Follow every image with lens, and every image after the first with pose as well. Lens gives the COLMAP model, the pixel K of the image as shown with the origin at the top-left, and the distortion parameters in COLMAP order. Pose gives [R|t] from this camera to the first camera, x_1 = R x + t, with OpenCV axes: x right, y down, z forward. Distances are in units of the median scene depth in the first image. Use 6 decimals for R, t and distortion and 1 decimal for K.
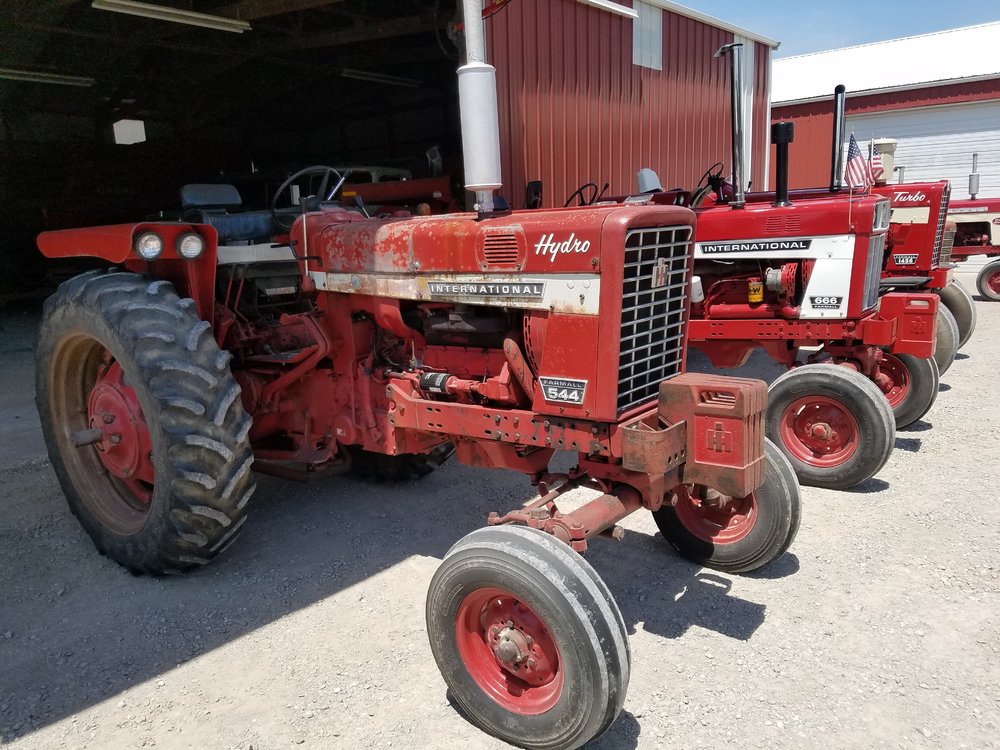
lens RADIAL K [[803.5, 0, 500.0], [0, 803.5, 375.0], [0, 0, 1]] dist [0.113425, -0.195334]
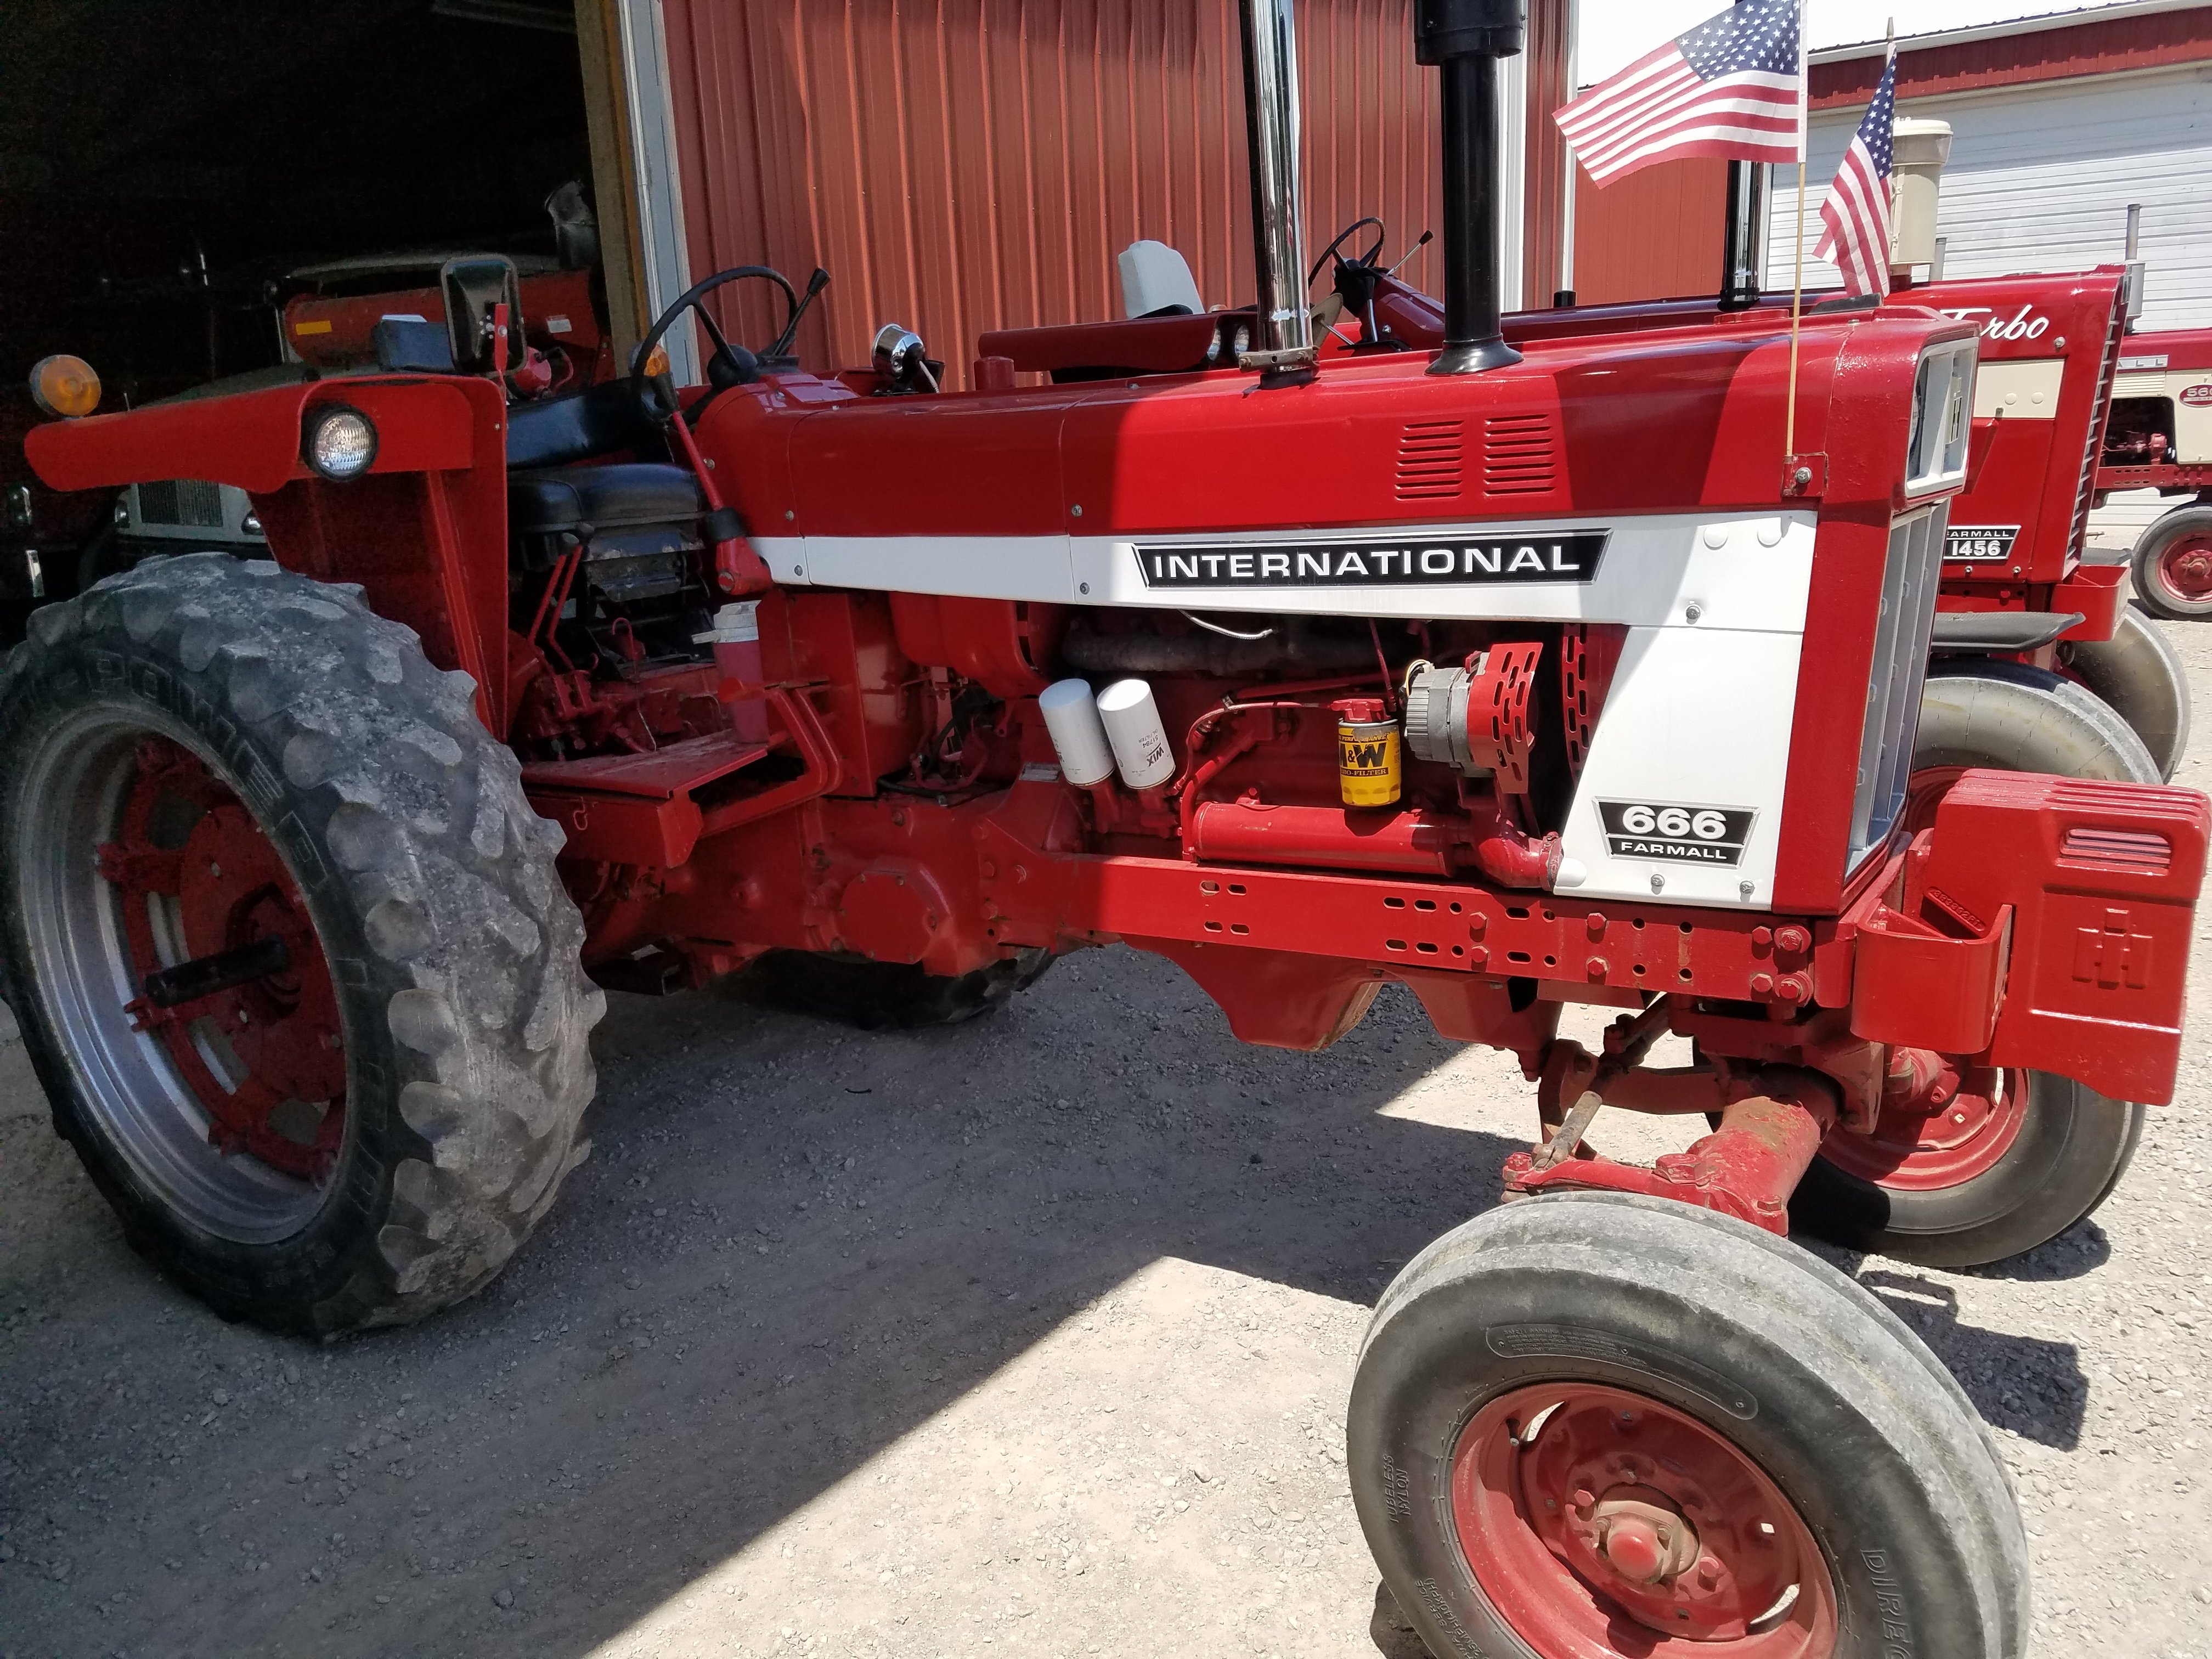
lens RADIAL K [[1712.5, 0, 1106.0], [0, 1712.5, 829.5], [0, 0, 1]] dist [0.180314, -0.284146]
pose [[0.999139, -0.018592, 0.037089, 0.230002], [0.016445, 0.998218, 0.057366, -0.114819], [-0.038090, -0.056707, 0.997664, 0.540311]]
